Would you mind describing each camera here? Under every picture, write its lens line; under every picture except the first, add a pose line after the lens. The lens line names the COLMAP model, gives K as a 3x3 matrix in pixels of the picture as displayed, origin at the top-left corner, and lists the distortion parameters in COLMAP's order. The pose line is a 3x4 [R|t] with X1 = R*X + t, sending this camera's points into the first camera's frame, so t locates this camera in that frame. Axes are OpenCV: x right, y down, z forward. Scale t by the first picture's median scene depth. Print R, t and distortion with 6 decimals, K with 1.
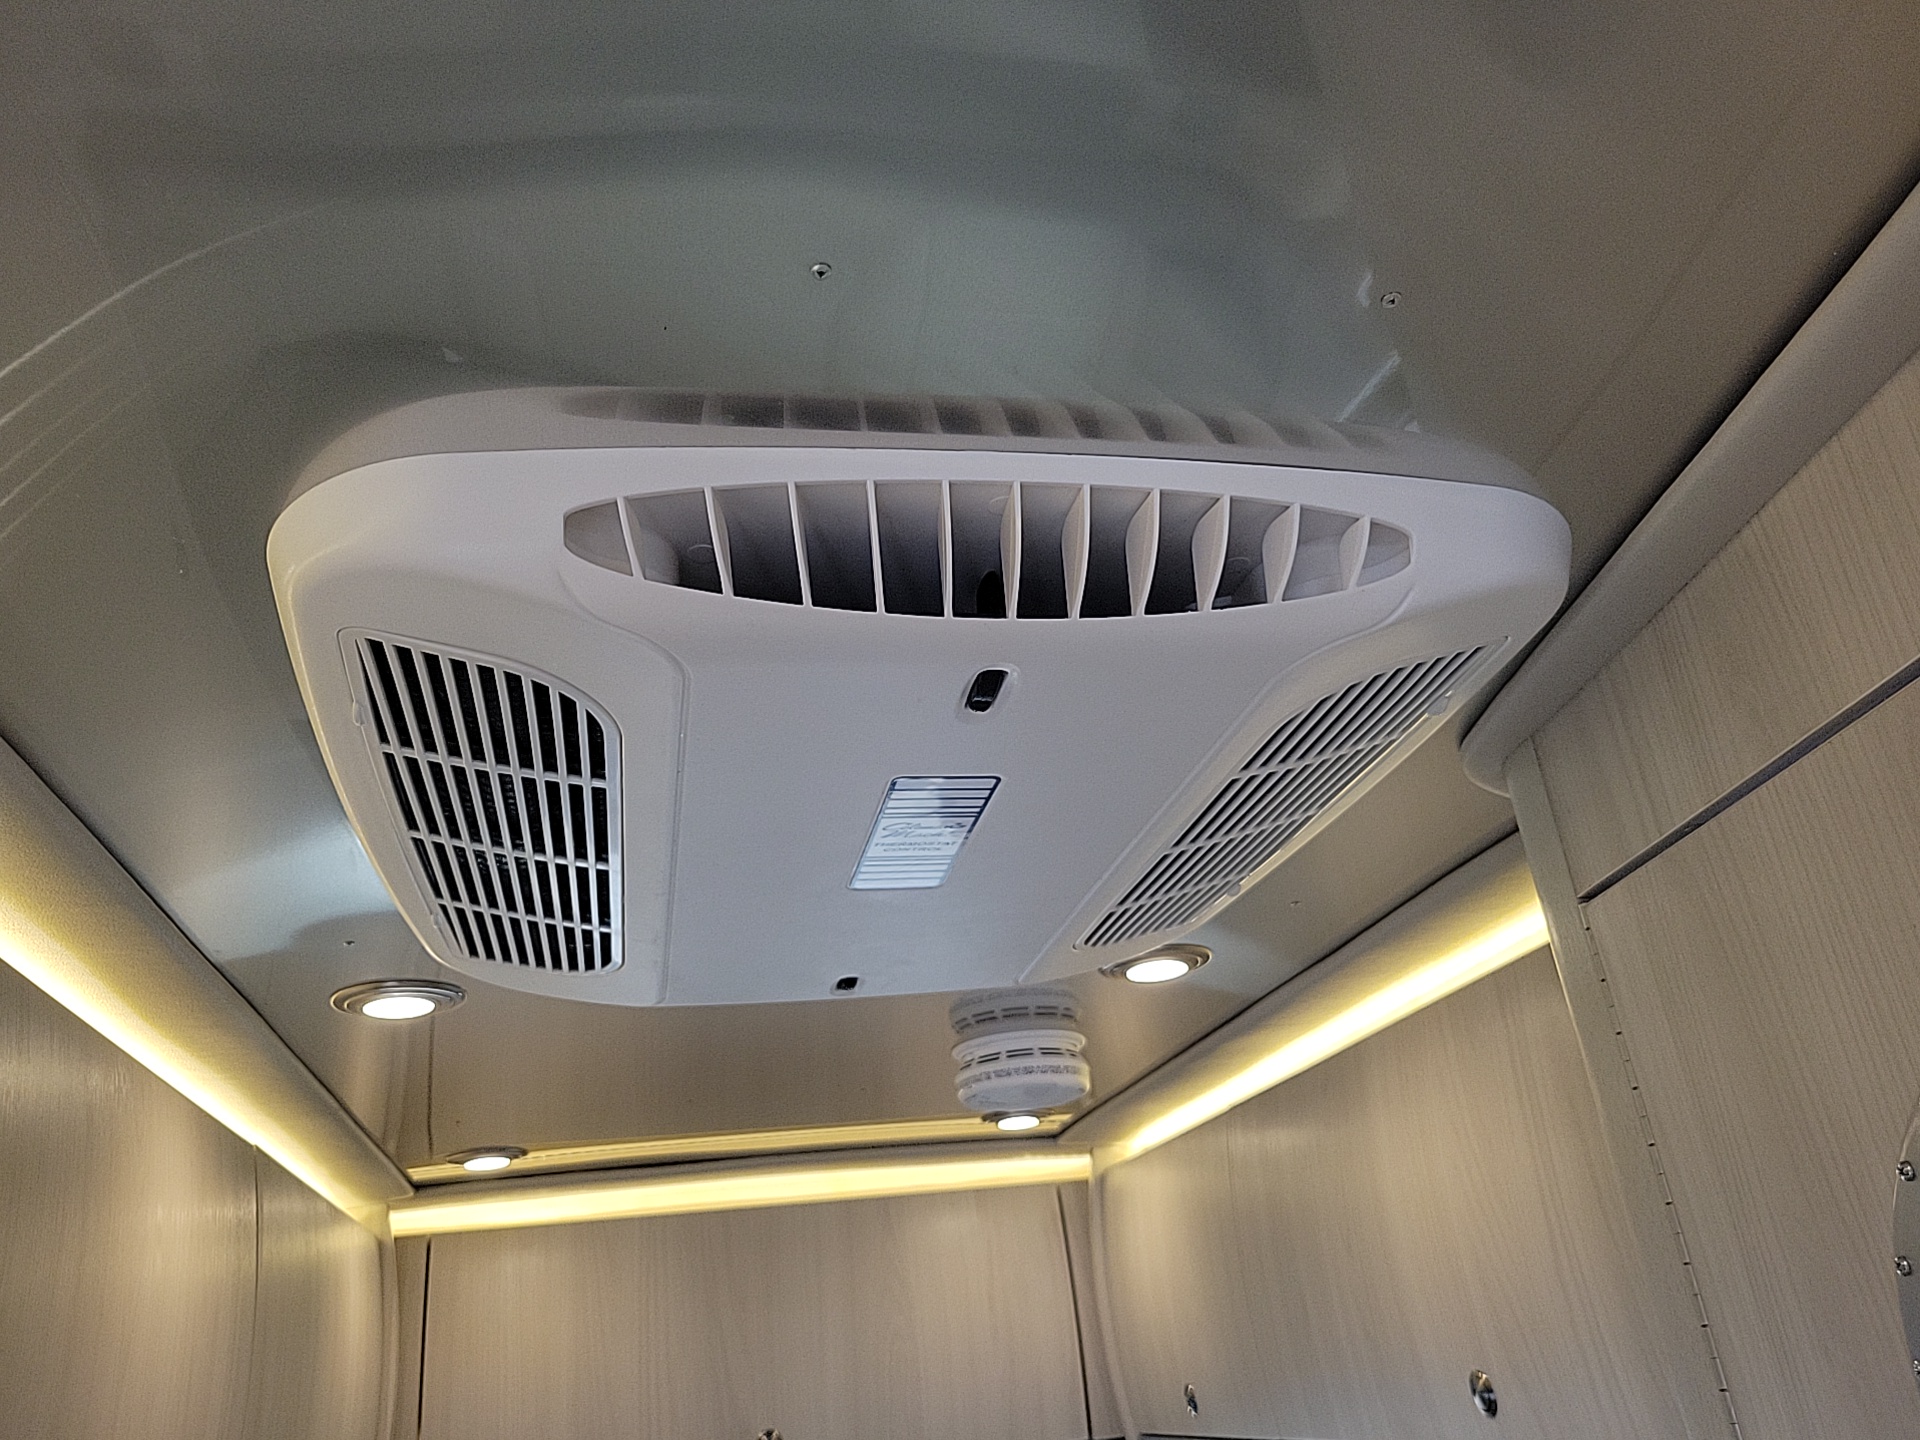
lens RADIAL K [[1465.5, 0, 962.9], [0, 1465.5, 723.5], [0, 0, 1]] dist [0.028964, -0.014943]
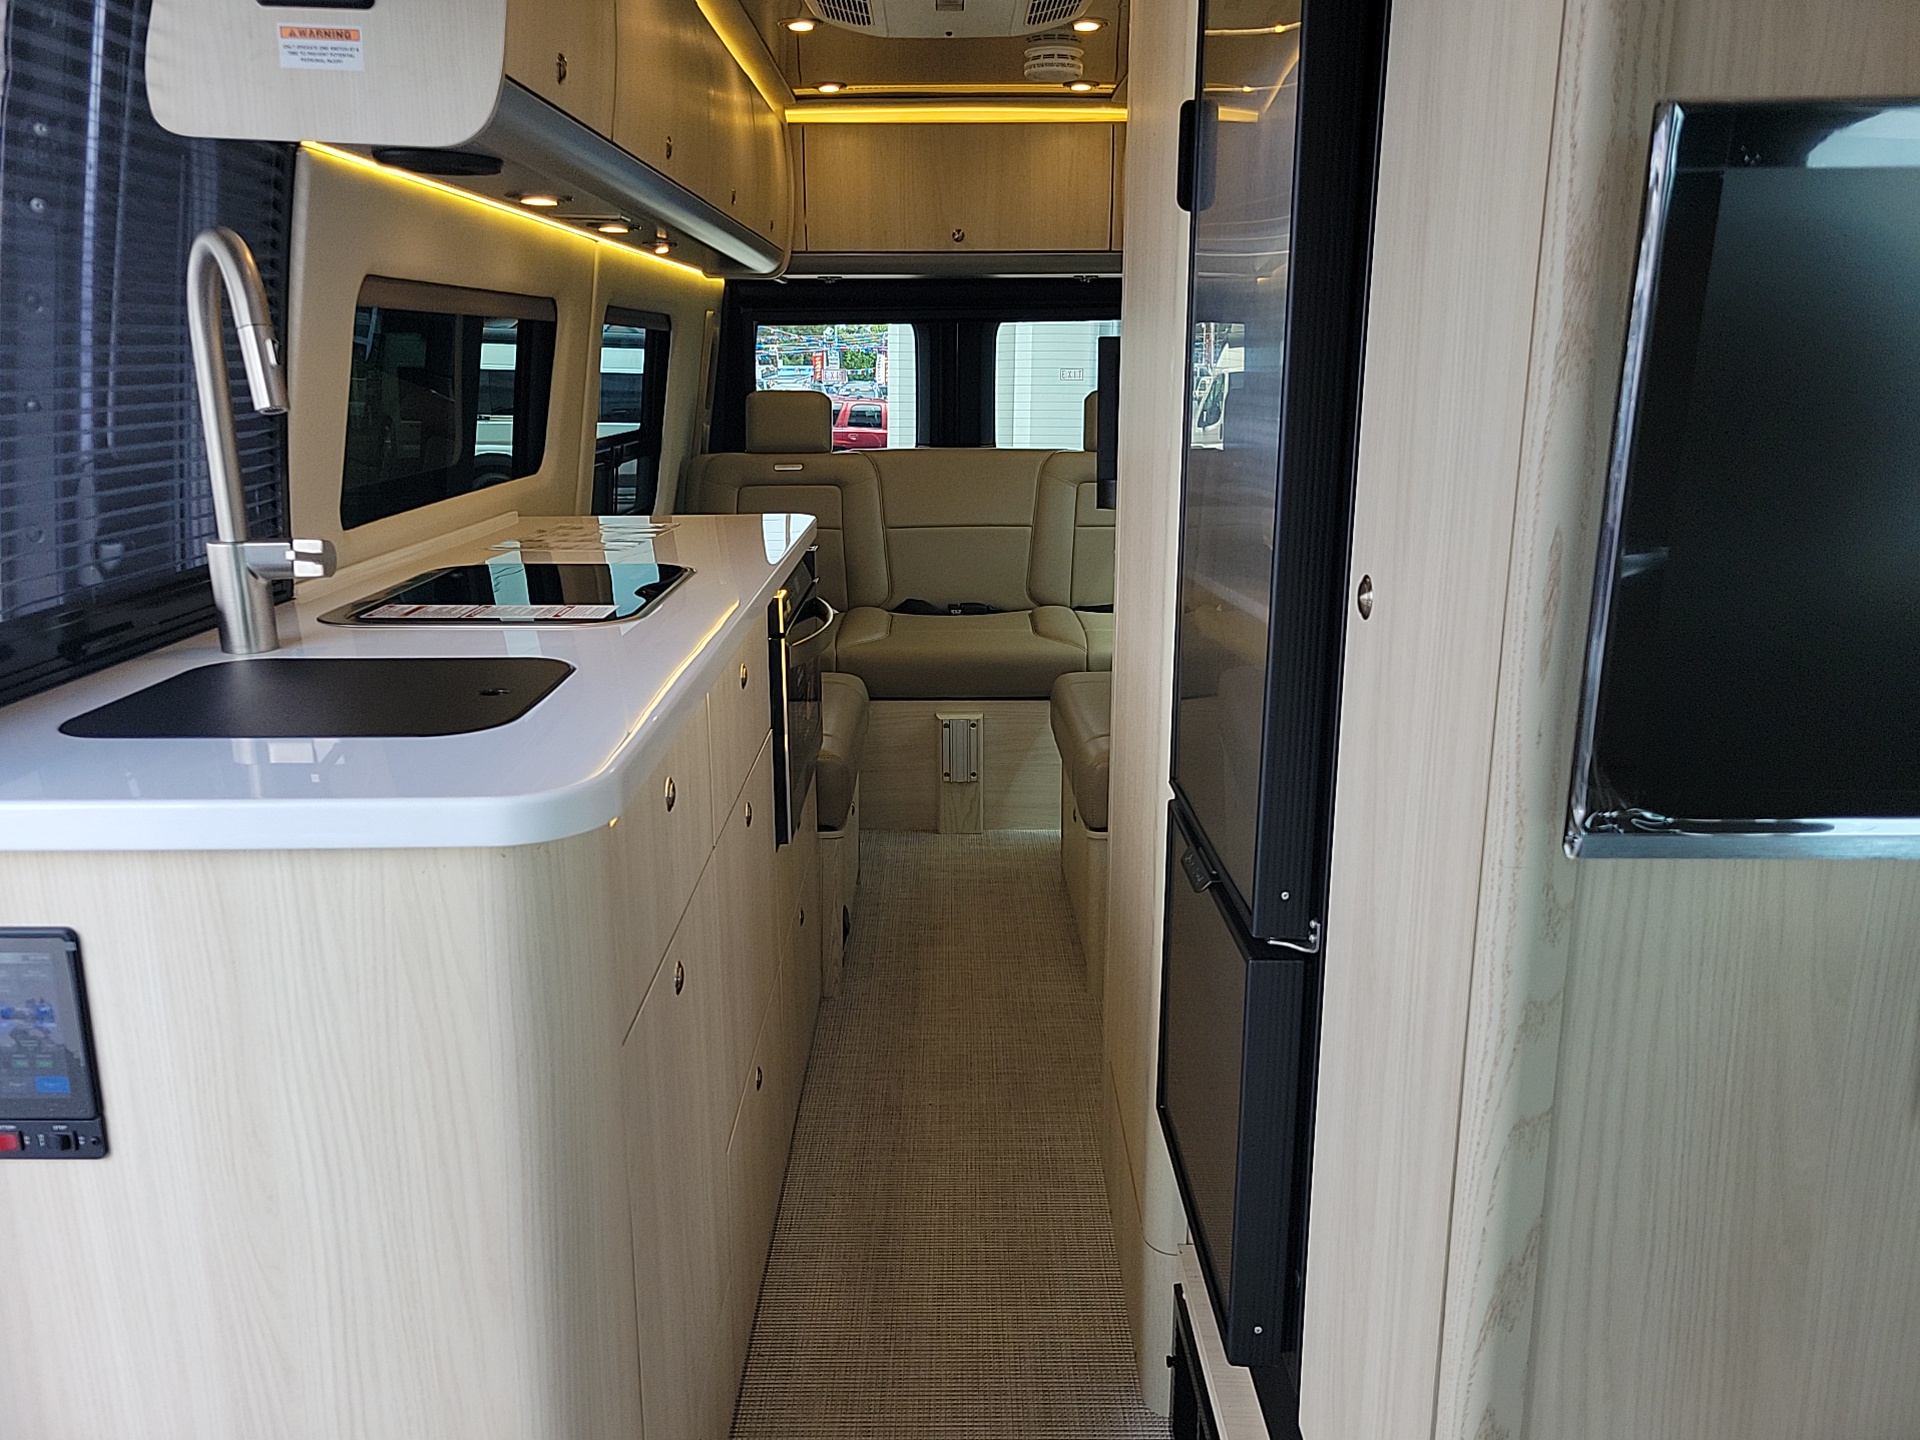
lens RADIAL K [[1465.5, 0, 958.8], [0, 1465.5, 724.8], [0, 0, 1]] dist [0.028964, -0.014943]
pose [[0.977396, 0.139298, -0.159039, 0.331282], [-0.008122, 0.776435, 0.630145, -0.334779], [0.211261, -0.614609, 0.760016, -1.153433]]
